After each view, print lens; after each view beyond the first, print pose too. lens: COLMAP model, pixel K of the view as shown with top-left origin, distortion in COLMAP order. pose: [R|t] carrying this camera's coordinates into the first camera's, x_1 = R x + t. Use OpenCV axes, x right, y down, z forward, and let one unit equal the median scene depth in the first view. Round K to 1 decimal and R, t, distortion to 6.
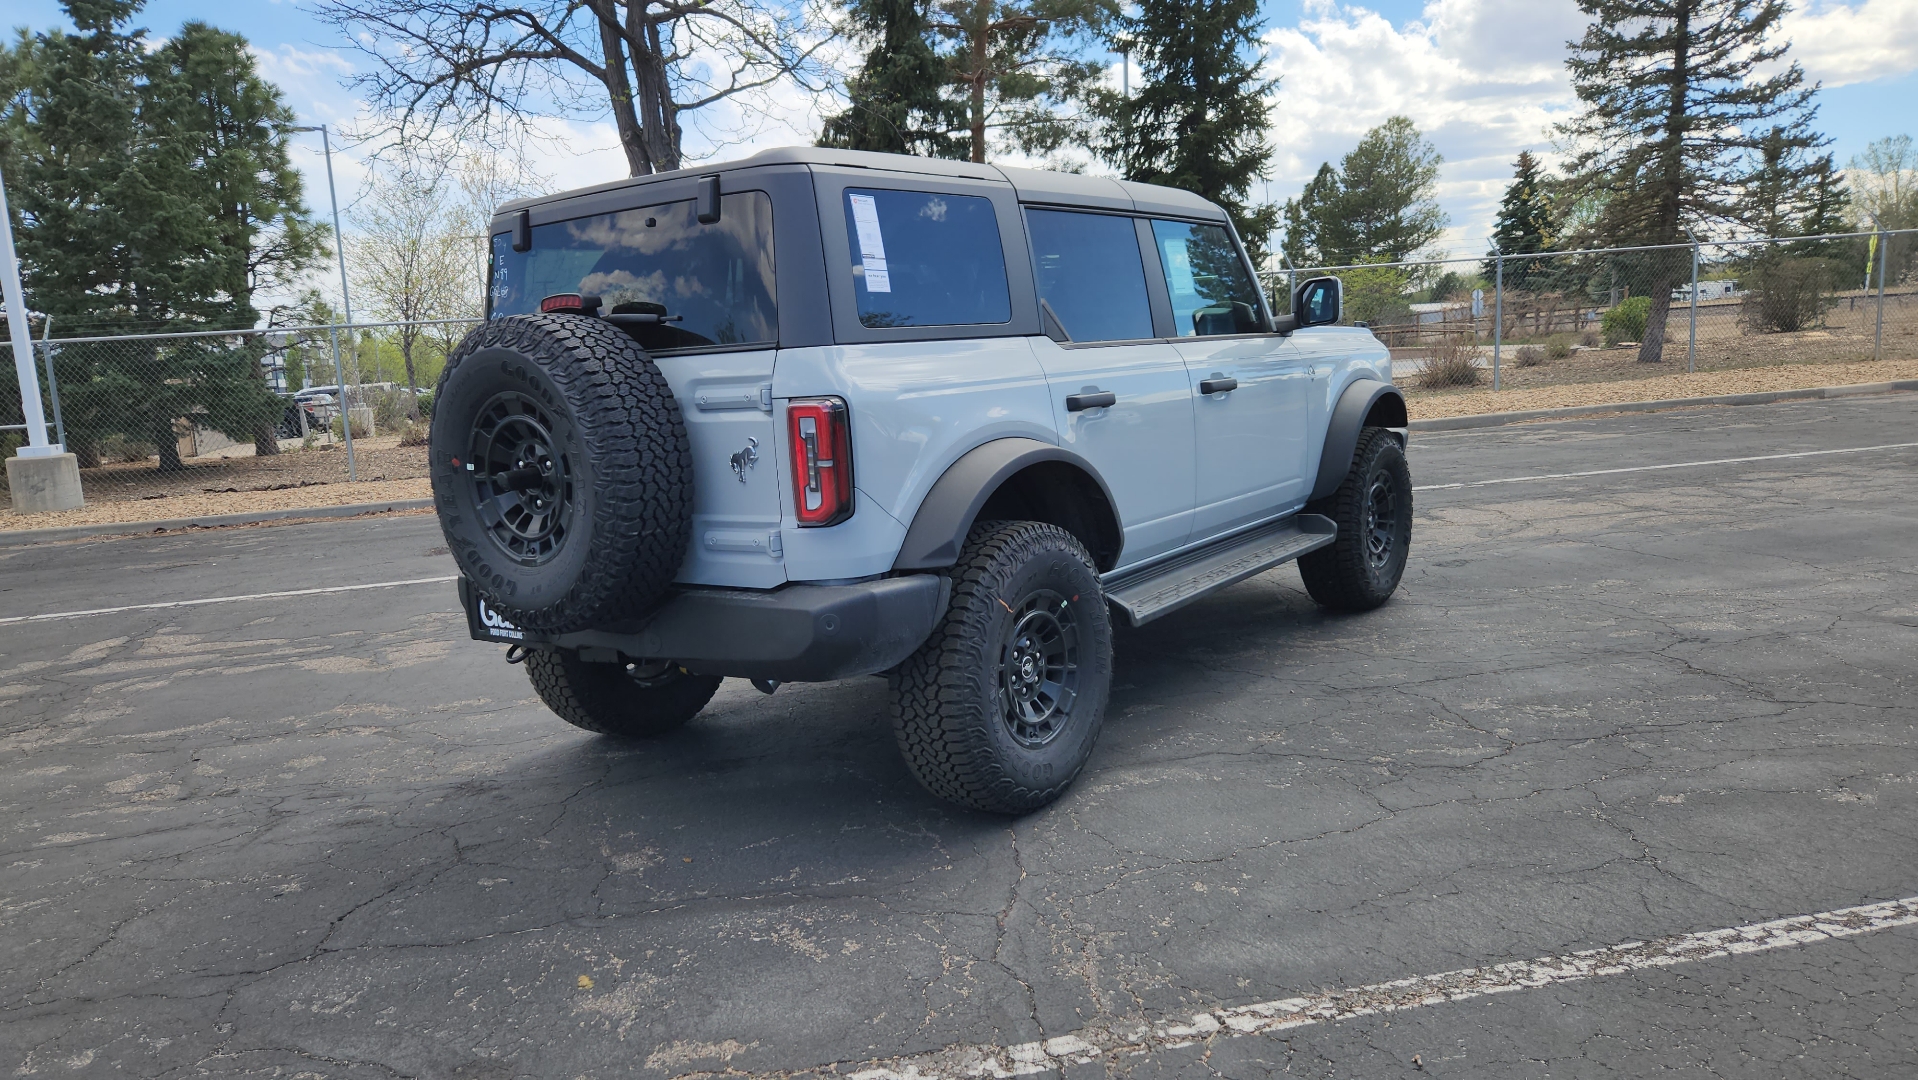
lens RADIAL K [[1282.3, 0, 917.7], [0, 1282.3, 559.2], [0, 0, 1]] dist [0.069876, -0.055434]
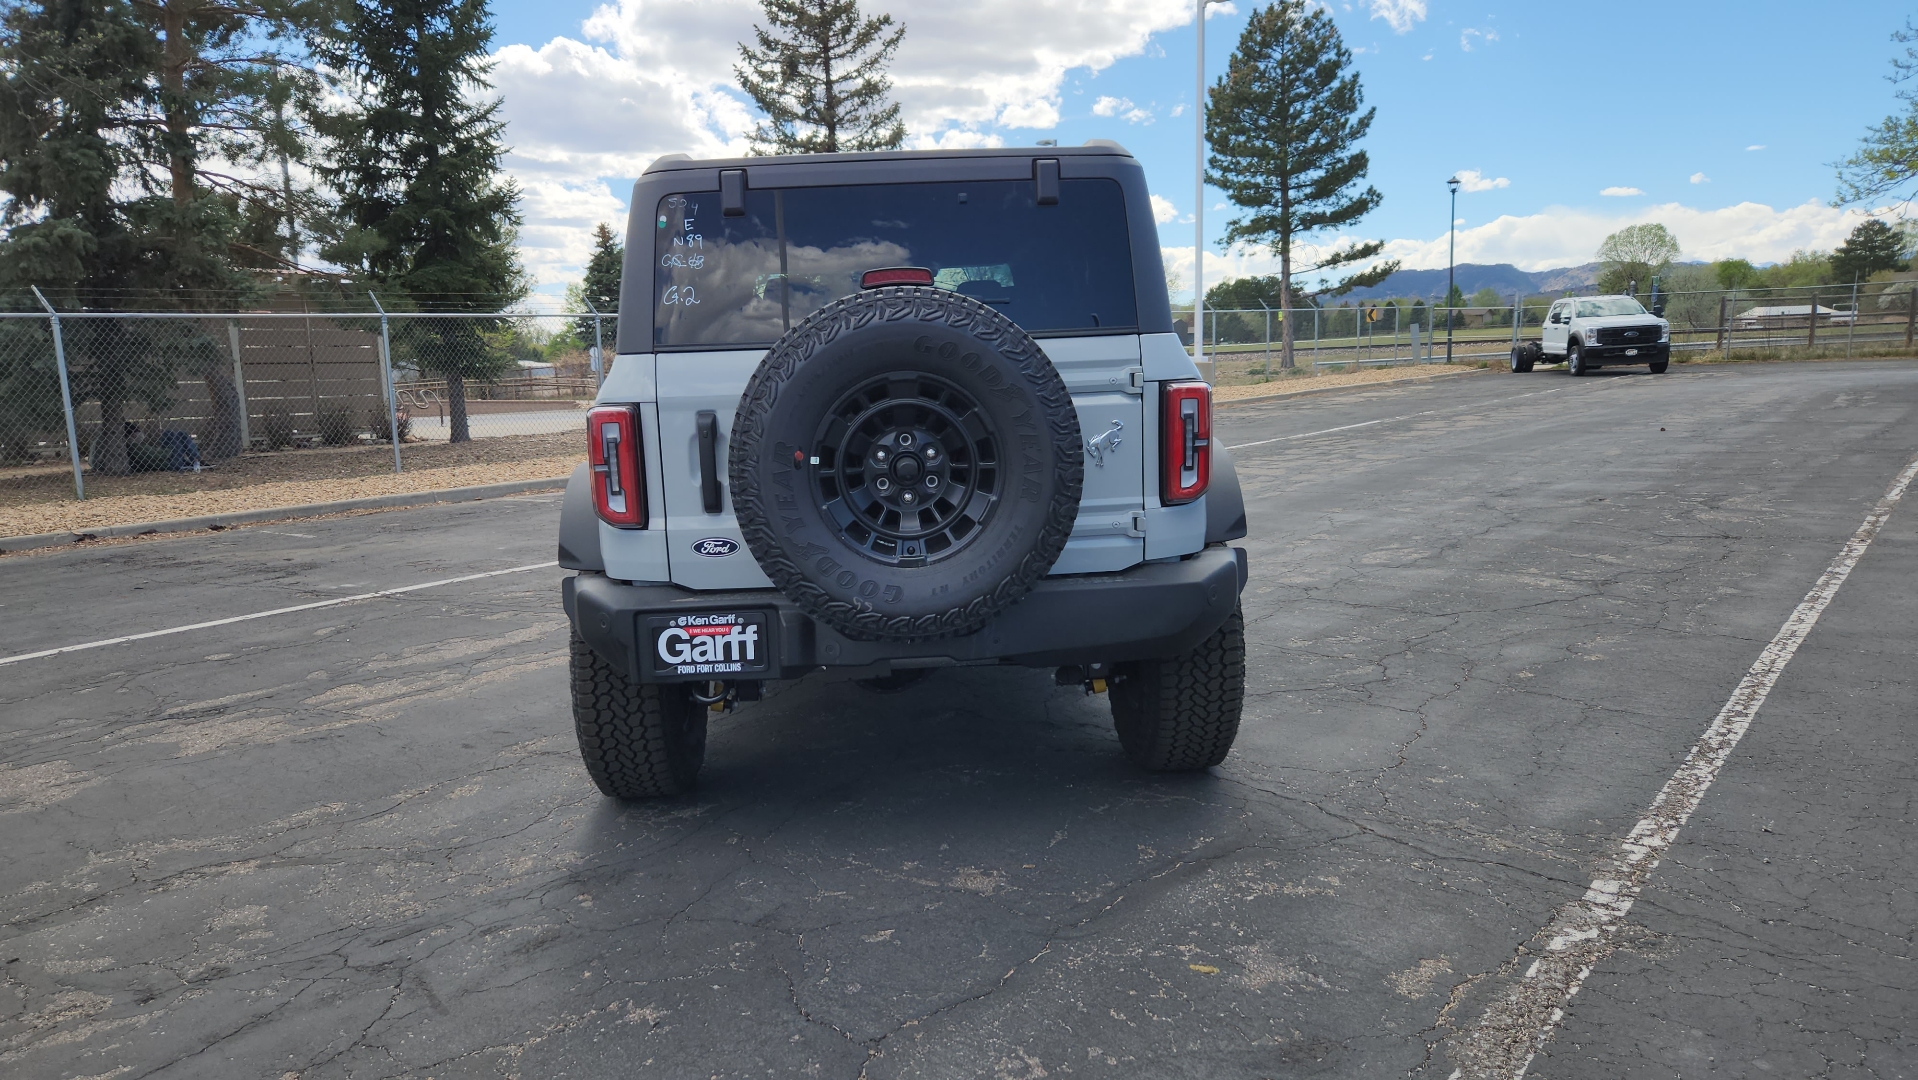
lens RADIAL K [[1286.8, 0, 915.8], [0, 1286.8, 555.9], [0, 0, 1]] dist [0.064583, -0.051018]
pose [[0.770563, -0.063457, 0.634197, -0.641323], [0.091408, 0.995748, -0.011429, 0.005894], [-0.630775, 0.066777, 0.773087, 0.228941]]
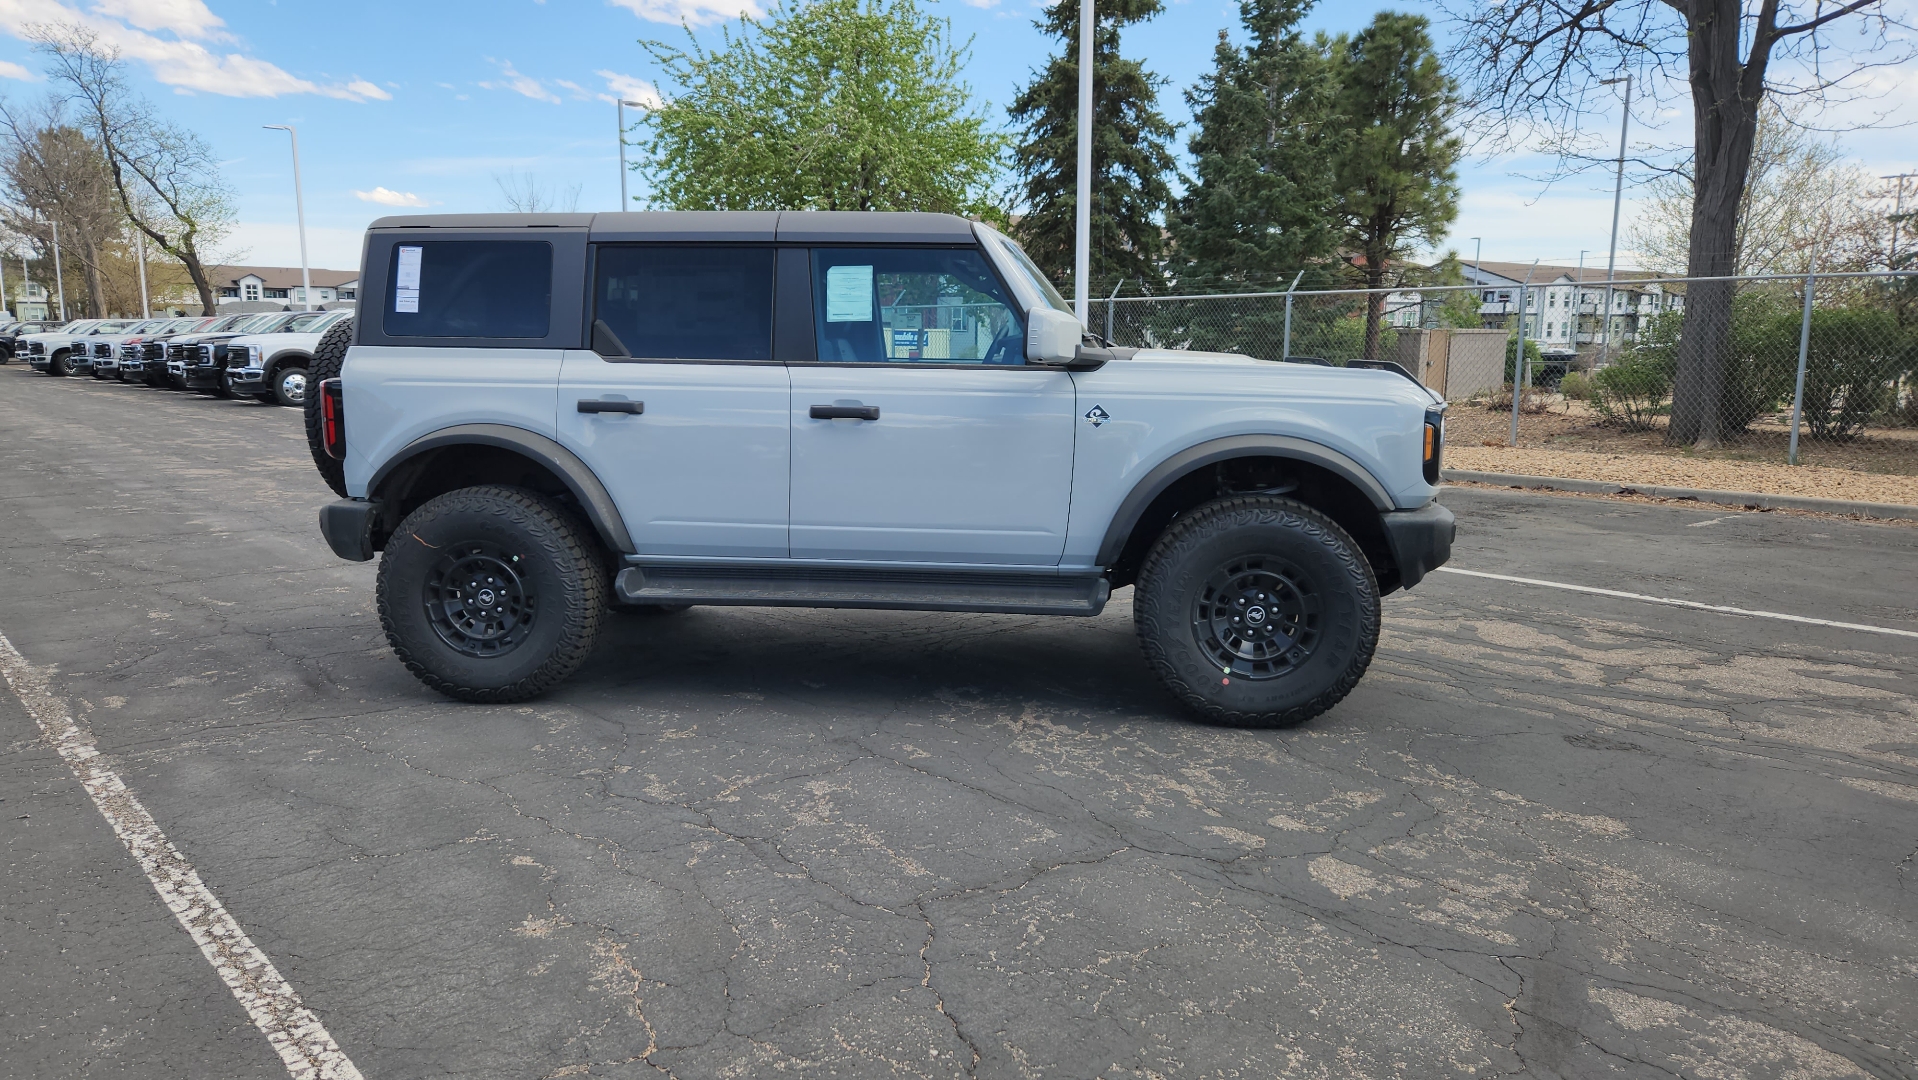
lens RADIAL K [[1277.8, 0, 922.1], [0, 1277.8, 531.8], [0, 0, 1]] dist [0.066090, -0.052128]
pose [[0.505600, 0.192038, -0.841124, 1.146297], [-0.174147, 0.977563, 0.118509, -0.176090], [0.845010, 0.086561, 0.527698, 0.542205]]
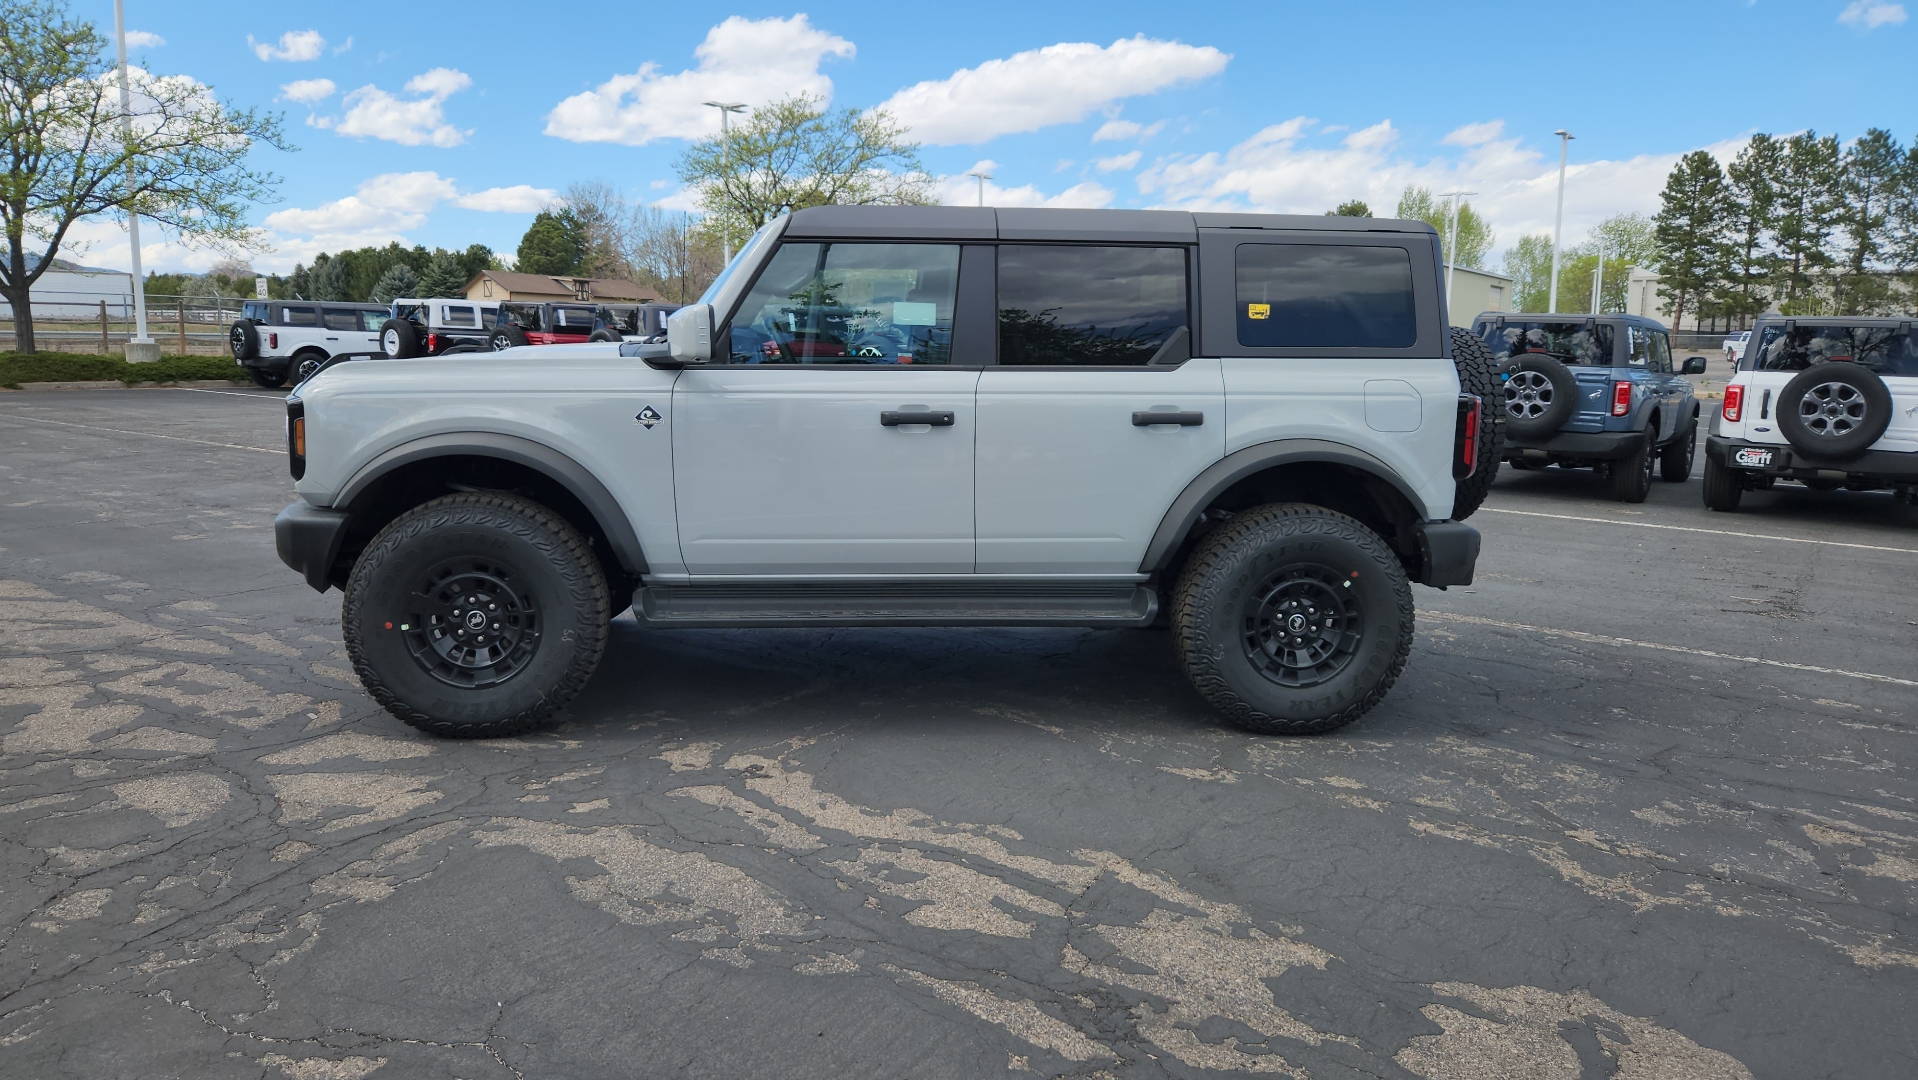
lens RADIAL K [[1277.8, 0, 922.1], [0, 1277.8, 531.8], [0, 0, 1]] dist [0.066090, -0.052128]
pose [[-0.683858, -0.058648, 0.727254, -0.769142], [0.143383, 0.966525, 0.212771, -0.277372], [-0.715388, 0.249781, -0.652556, 1.898595]]
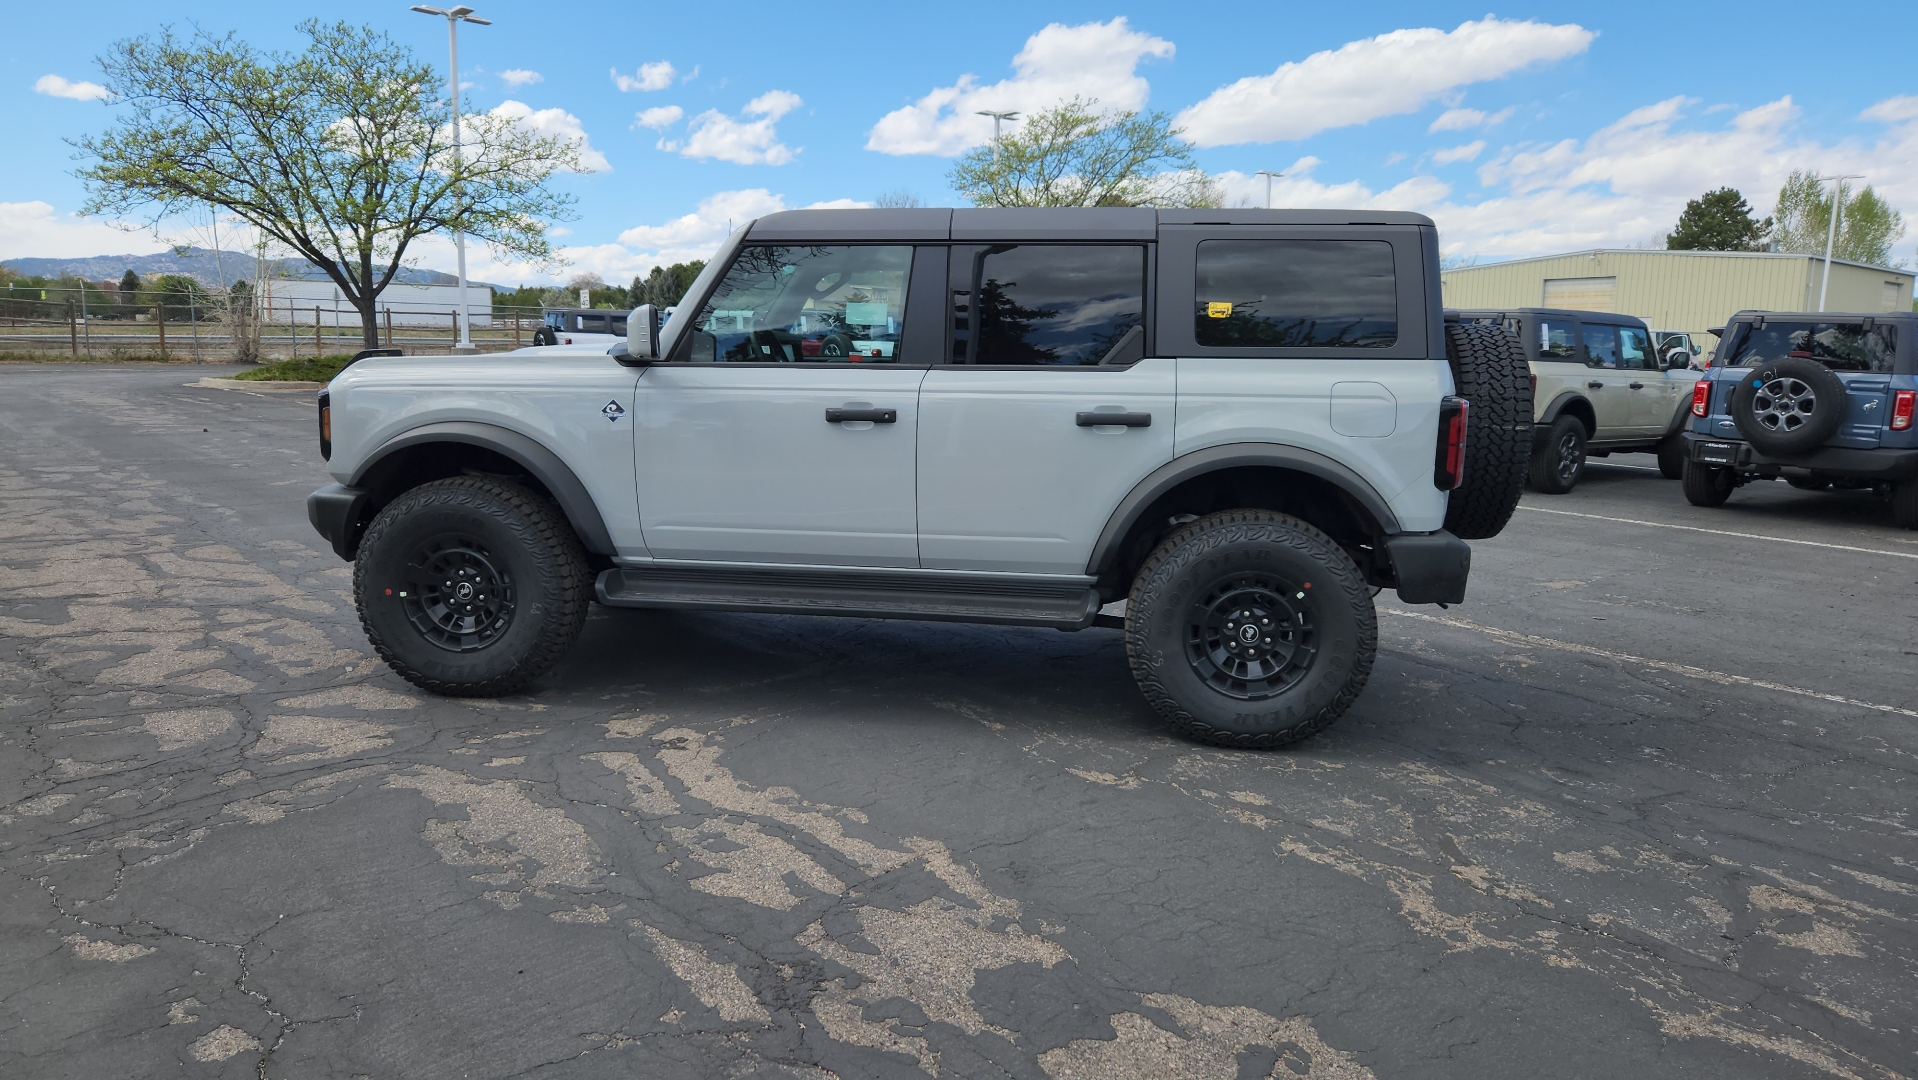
lens RADIAL K [[1280.7, 0, 923.1], [0, 1280.7, 535.7], [0, 0, 1]] dist [0.067819, -0.054872]
pose [[-0.497984, -0.078140, 0.863658, -0.952899], [0.154125, 0.972101, 0.176819, -0.232212], [-0.853380, 0.221164, -0.472048, 1.699021]]
